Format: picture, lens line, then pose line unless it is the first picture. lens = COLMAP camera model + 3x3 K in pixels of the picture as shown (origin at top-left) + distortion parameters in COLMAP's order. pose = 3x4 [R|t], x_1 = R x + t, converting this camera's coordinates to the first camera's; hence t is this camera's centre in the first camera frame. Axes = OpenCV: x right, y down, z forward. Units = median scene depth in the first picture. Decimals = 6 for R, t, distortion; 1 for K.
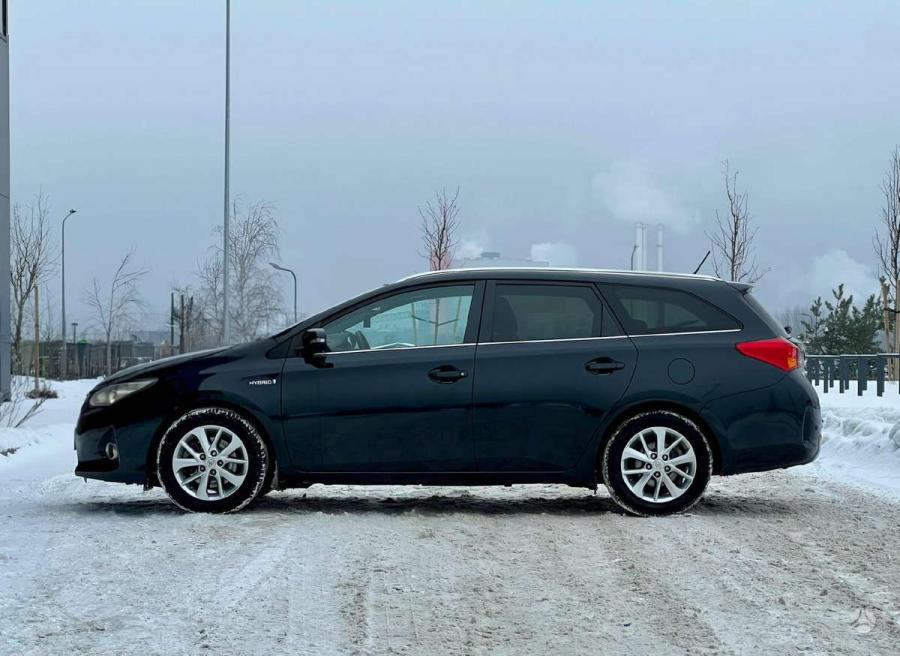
lens RADIAL K [[2237.2, 0, 490.0], [0, 2237.2, 329.3], [0, 0, 1]] dist [-0.001776, 1.333537]
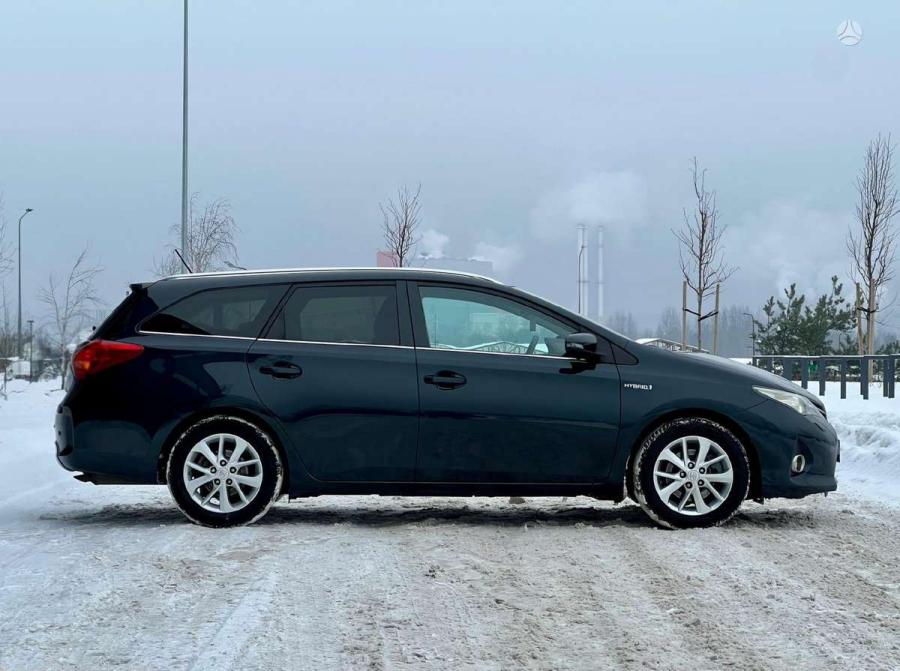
lens RADIAL K [[1959.7, 0, 434.2], [0, 1959.7, 335.7], [0, 0, 1]] dist [0.091316, 0.156972]
pose [[0.999863, 0.002167, 0.016434, -0.022655], [-0.002260, 0.999982, 0.005619, -0.001630], [-0.016422, -0.005656, 0.999849, 0.138003]]
